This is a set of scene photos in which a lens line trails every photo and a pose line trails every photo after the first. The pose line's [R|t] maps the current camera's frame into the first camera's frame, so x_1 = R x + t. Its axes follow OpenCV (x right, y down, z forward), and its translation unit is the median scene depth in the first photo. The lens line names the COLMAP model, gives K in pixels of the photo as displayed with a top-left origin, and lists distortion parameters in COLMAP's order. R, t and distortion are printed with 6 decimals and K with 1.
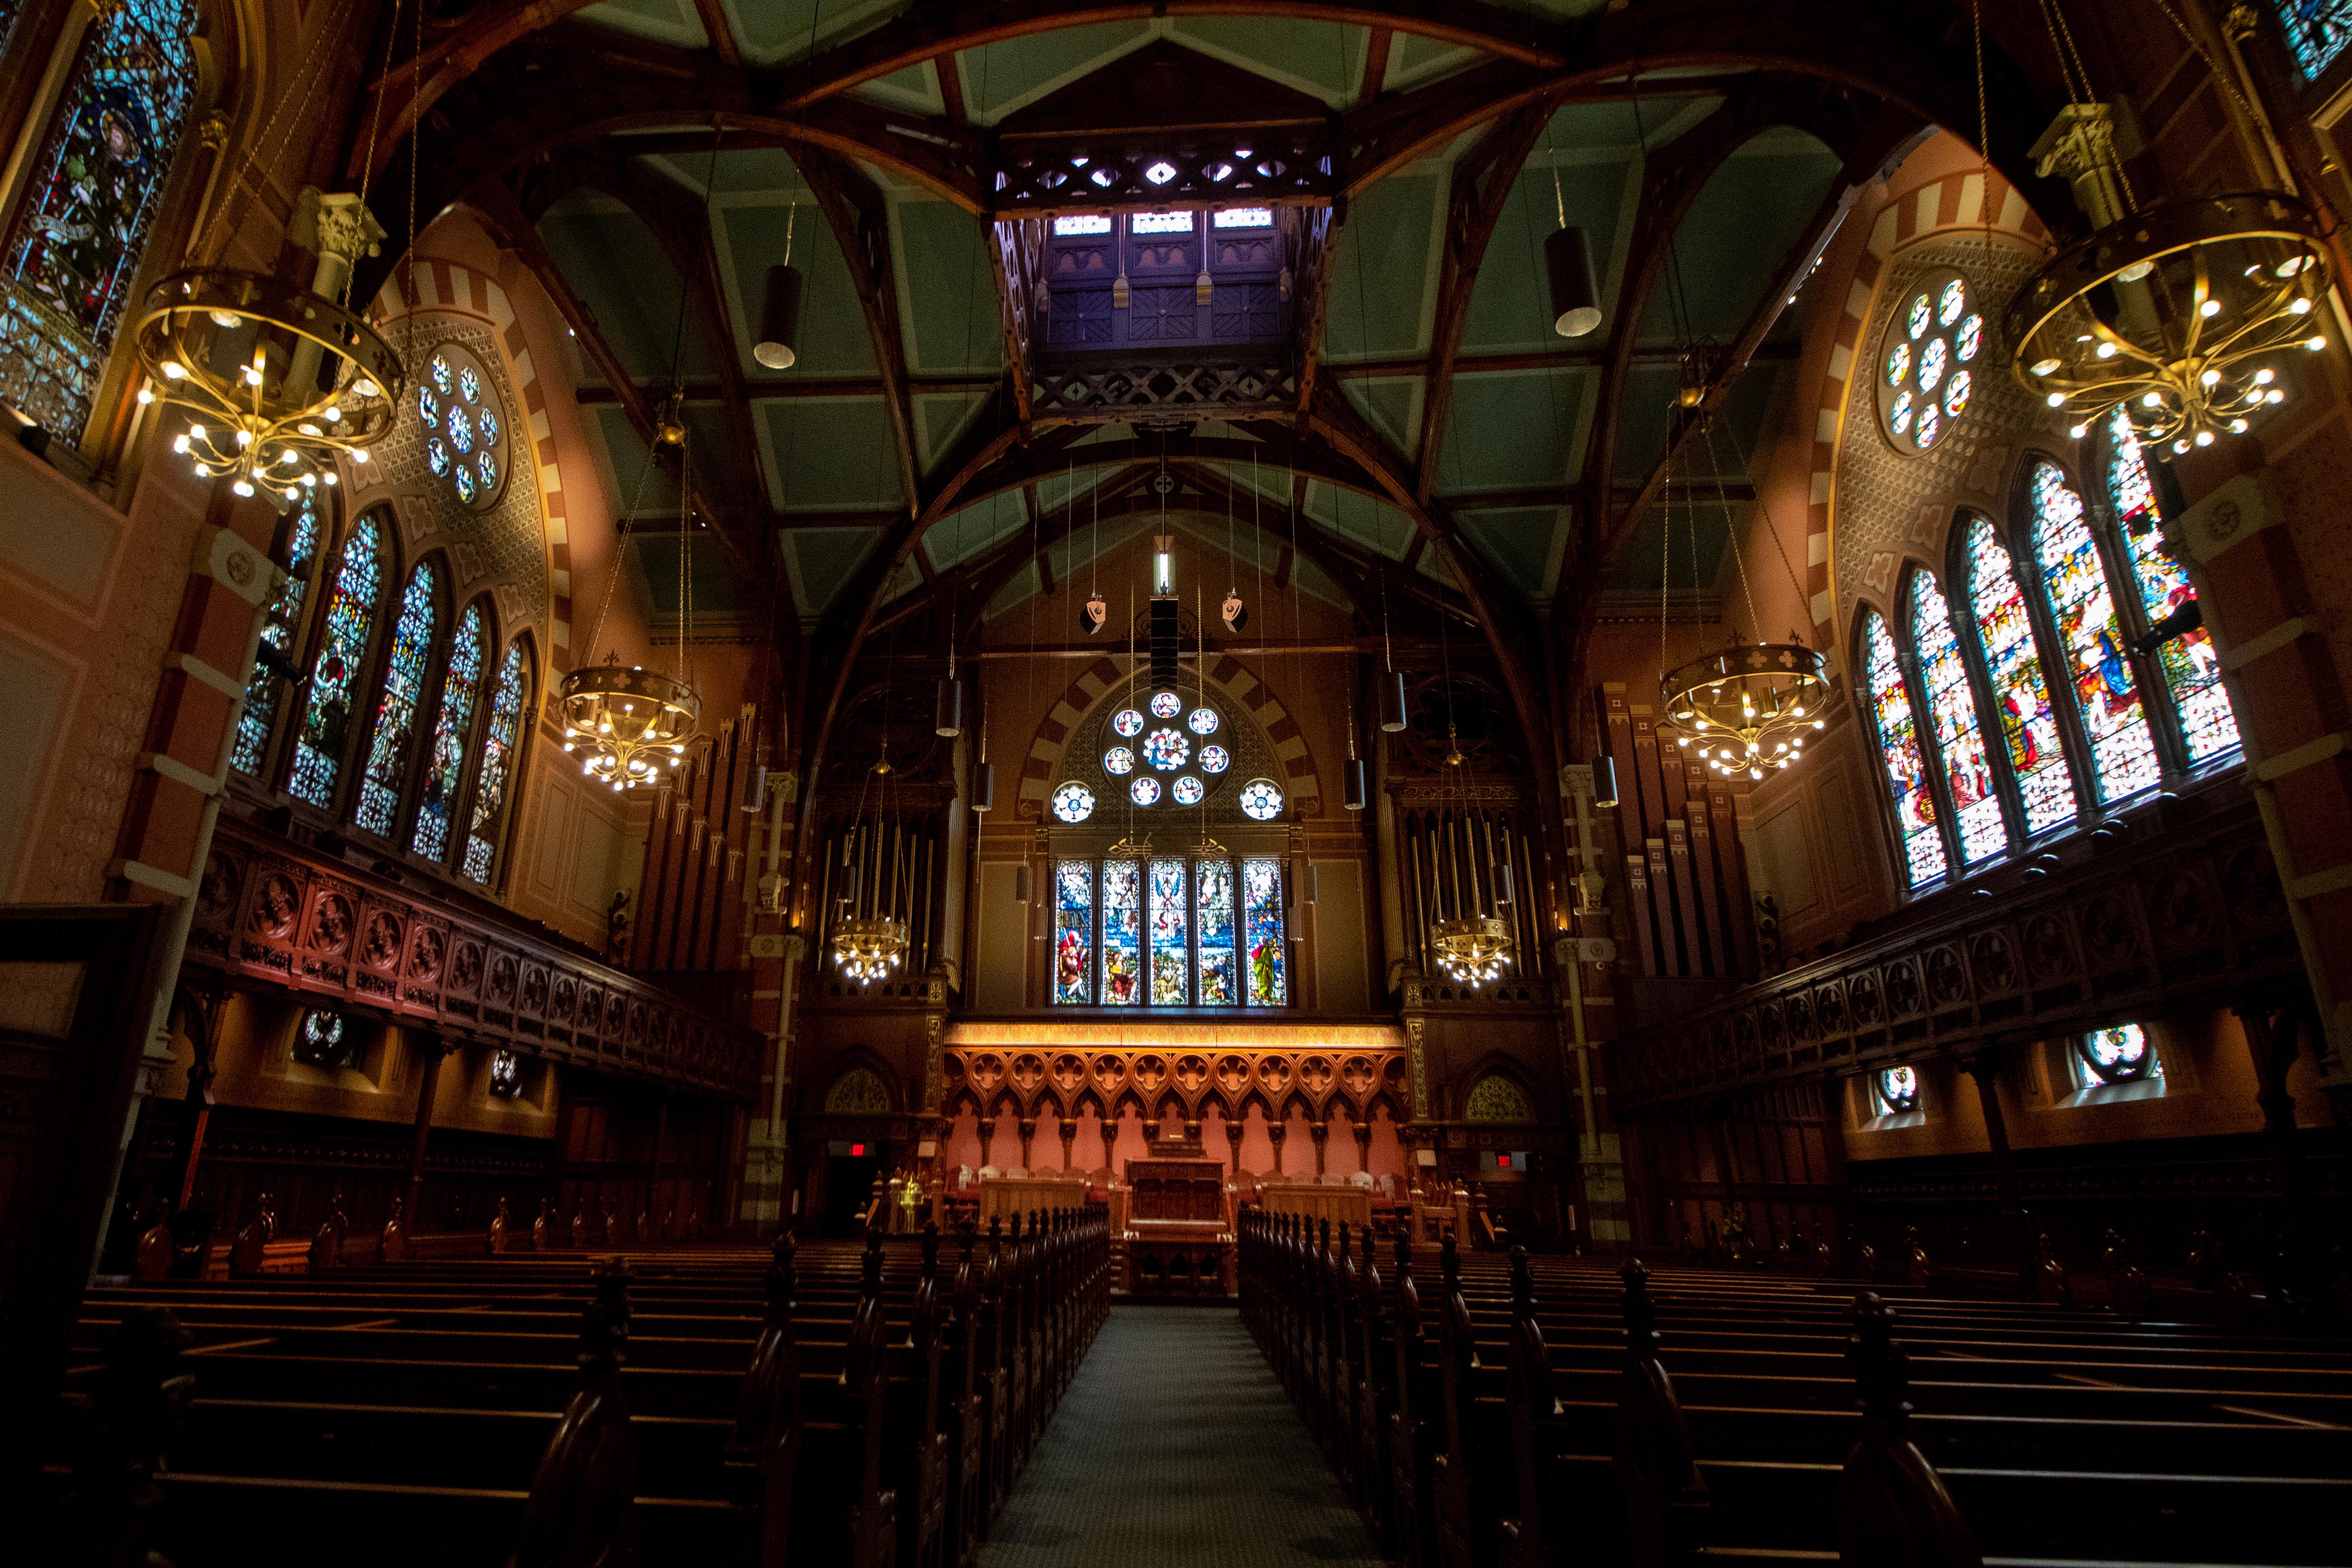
lens RADIAL K [[1213.0, 0, 1063.2], [0, 1213.0, 779.5], [0, 0, 1]] dist [0.012281, -0.024761]
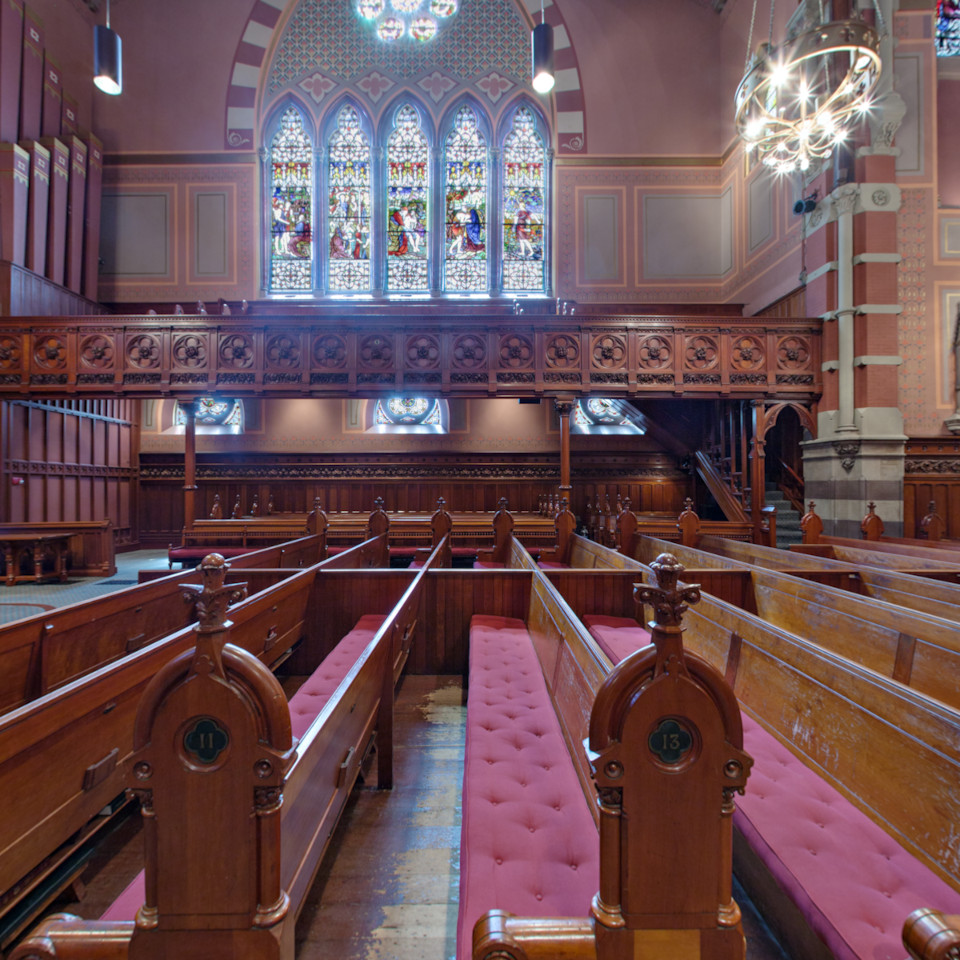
lens RADIAL K [[476.4, 0, 480.0], [0, 476.4, 480.0], [0, 0, 1]] dist [0.000312, -0.000532]
pose [[-0.091854, -0.002148, 0.995770, 0.074855], [-0.322928, 0.946017, -0.027748, 0.297794], [-0.941956, -0.324111, -0.087589, 0.859049]]
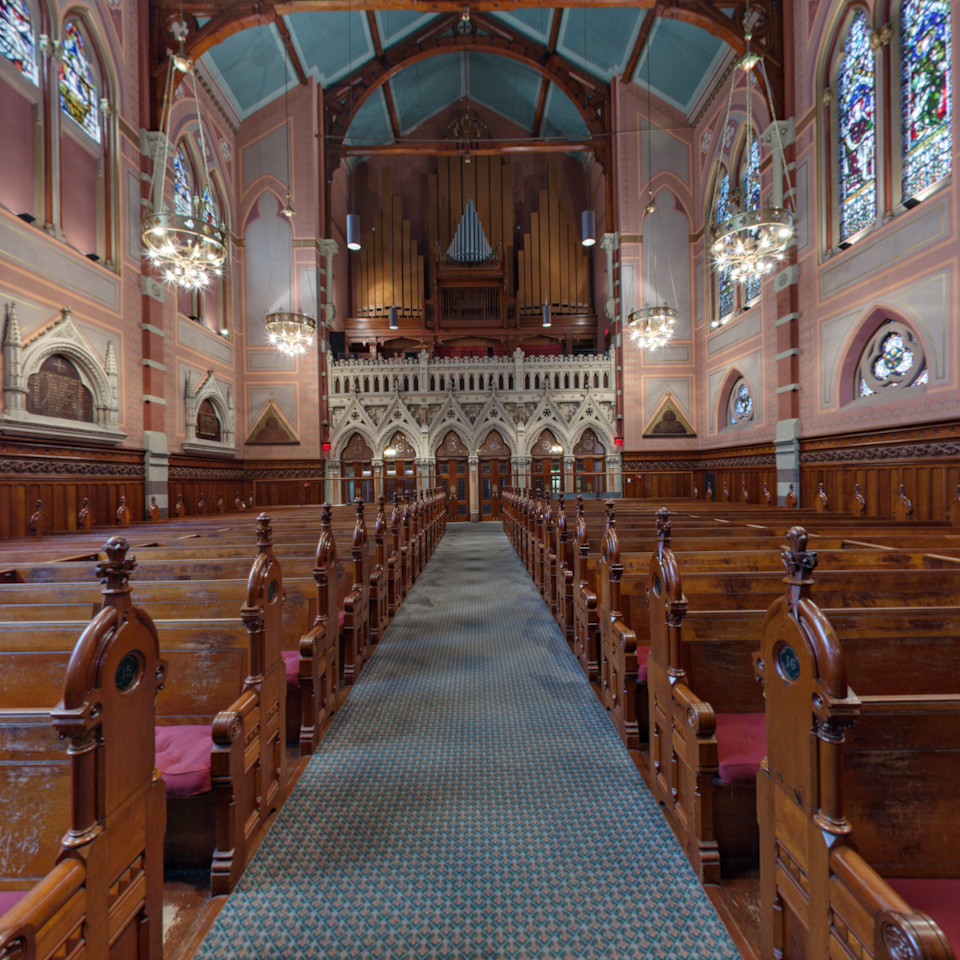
lens RADIAL K [[476.4, 0, 480.0], [0, 476.4, 480.0], [0, 0, 1]] dist [0.000312, -0.000532]
pose [[-0.995209, -0.002523, -0.097735, 0.124637], [0.029274, 0.946112, -0.322515, 0.449399], [0.093282, -0.323831, -0.941505, 1.309376]]
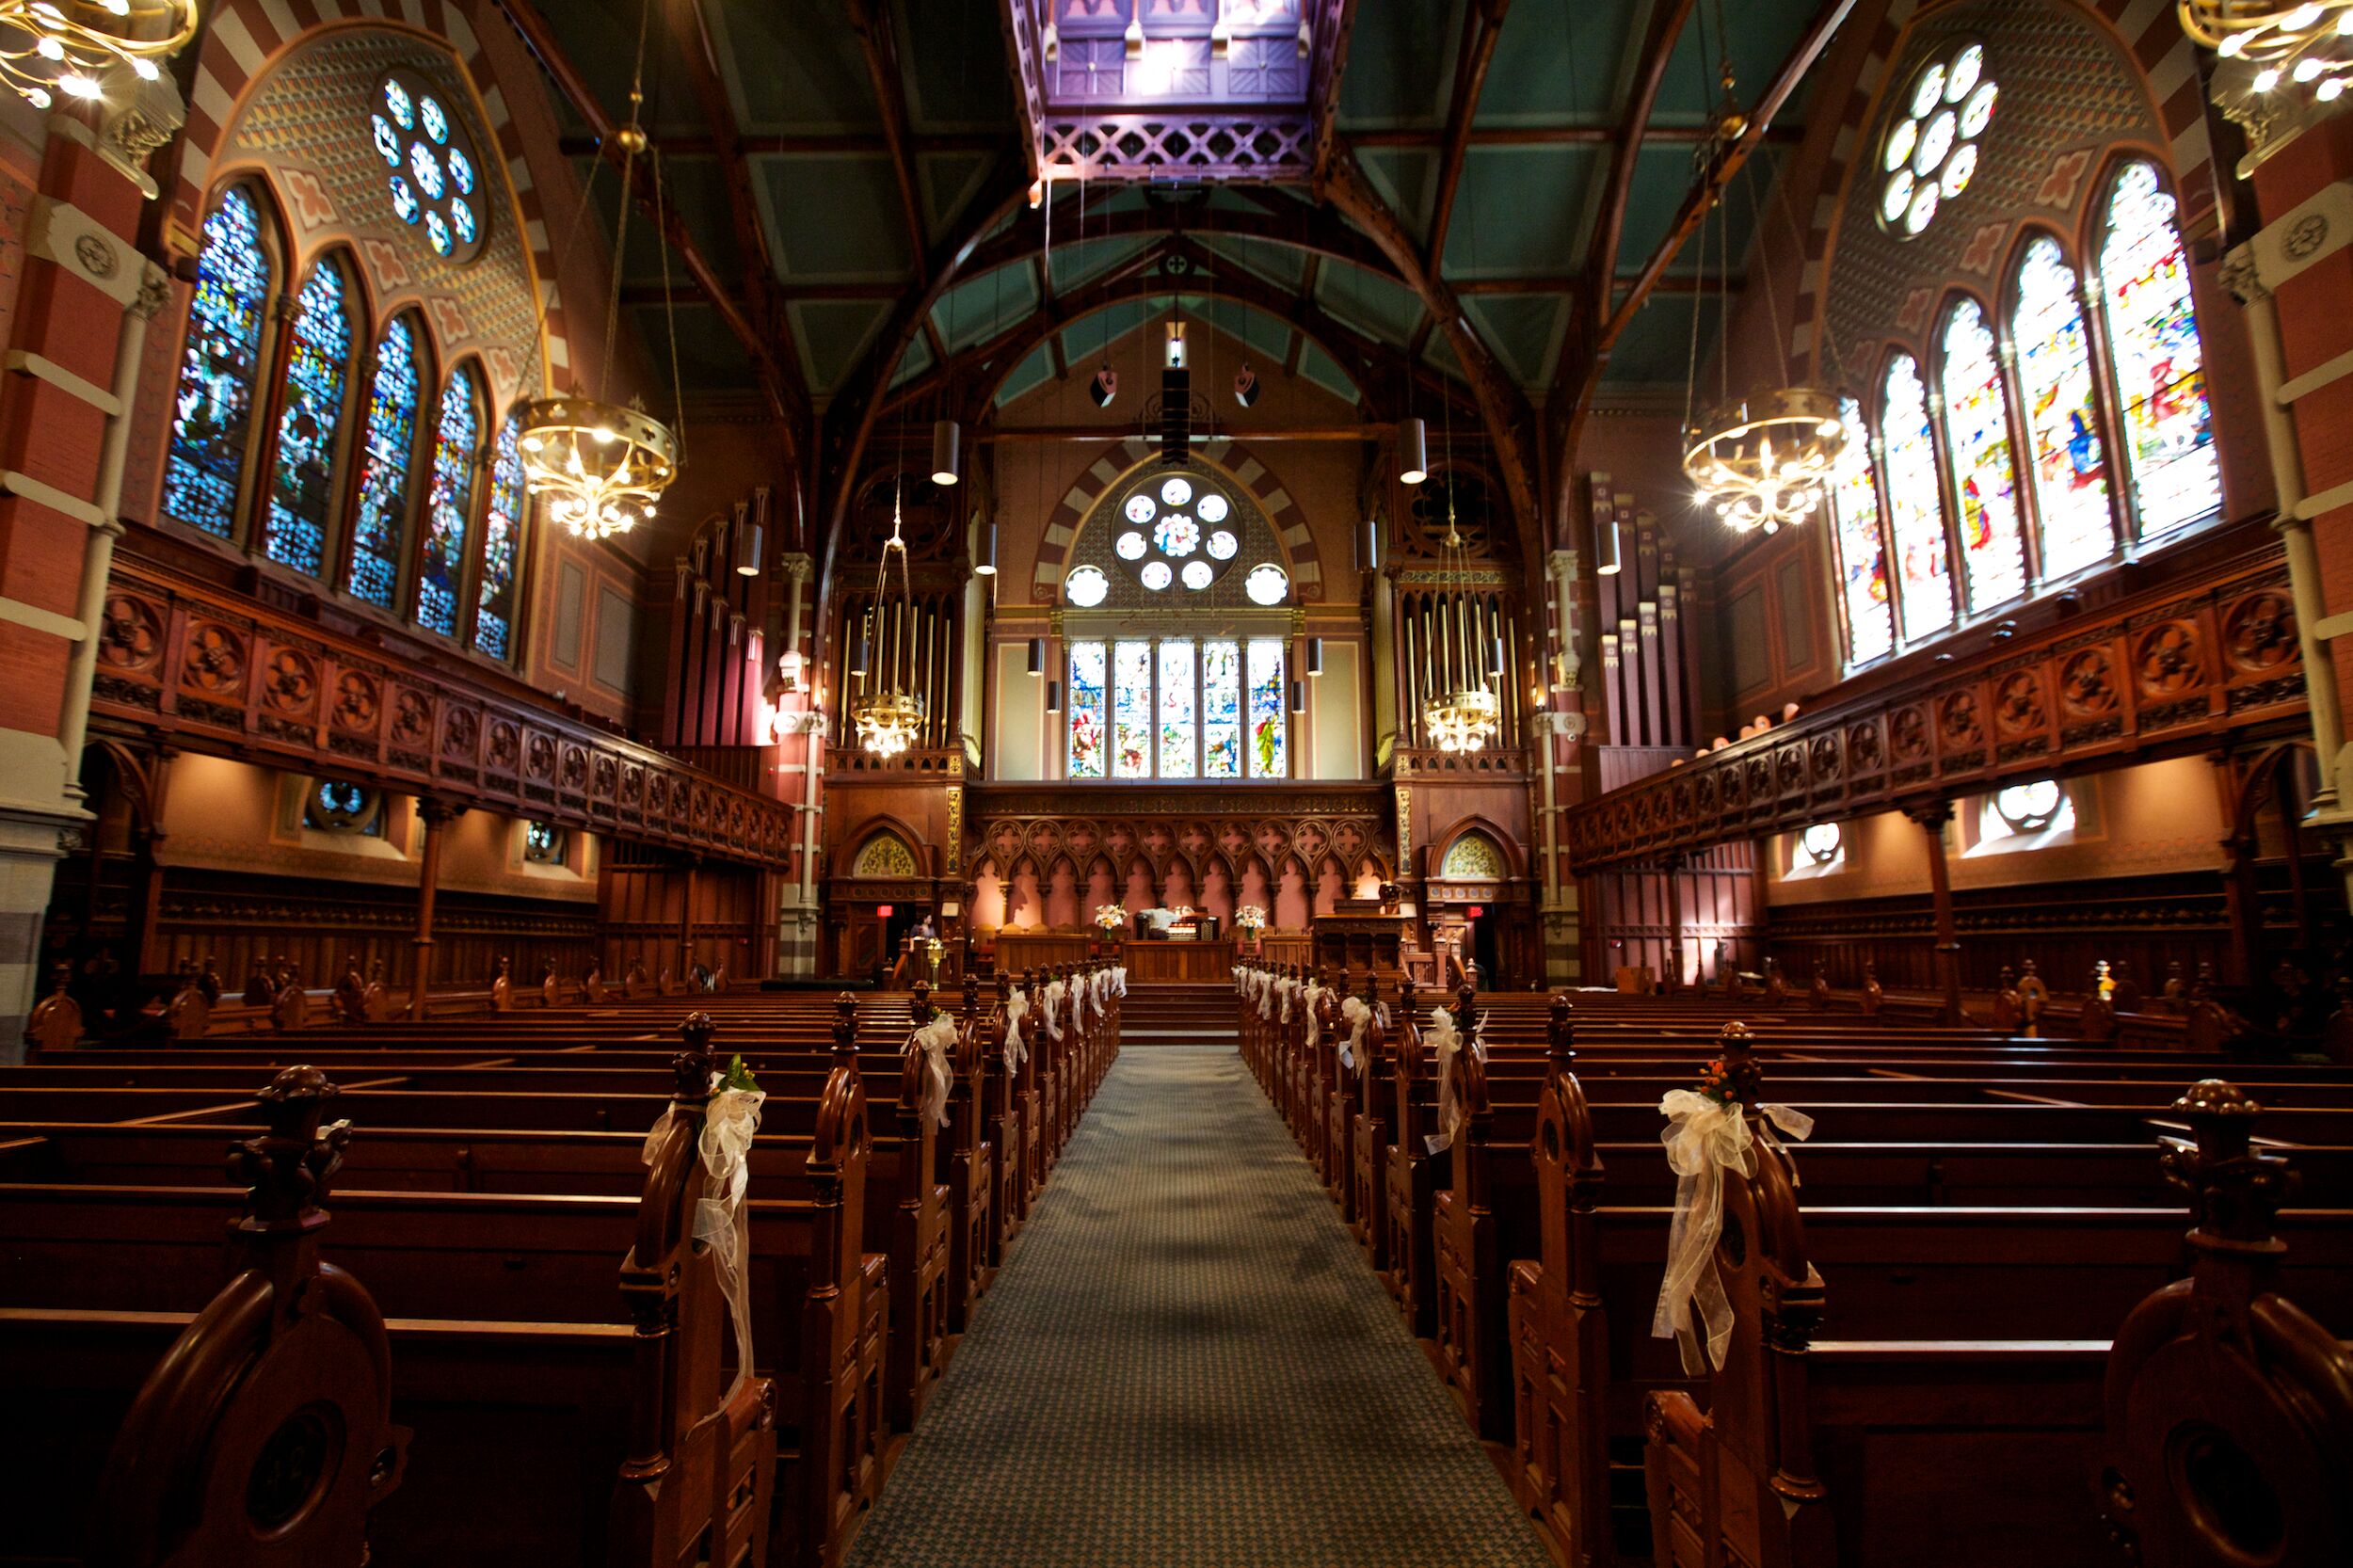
lens RADIAL K [[1093.3, 0, 1159.2], [0, 1093.3, 786.7], [0, 0, 1]] dist [-0.039701, 0.001087]
pose [[0.997593, -0.006211, 0.069061, 0.005598], [-0.006475, 0.983284, 0.181965, 0.021228], [-0.069037, -0.181974, 0.980877, 0.061306]]
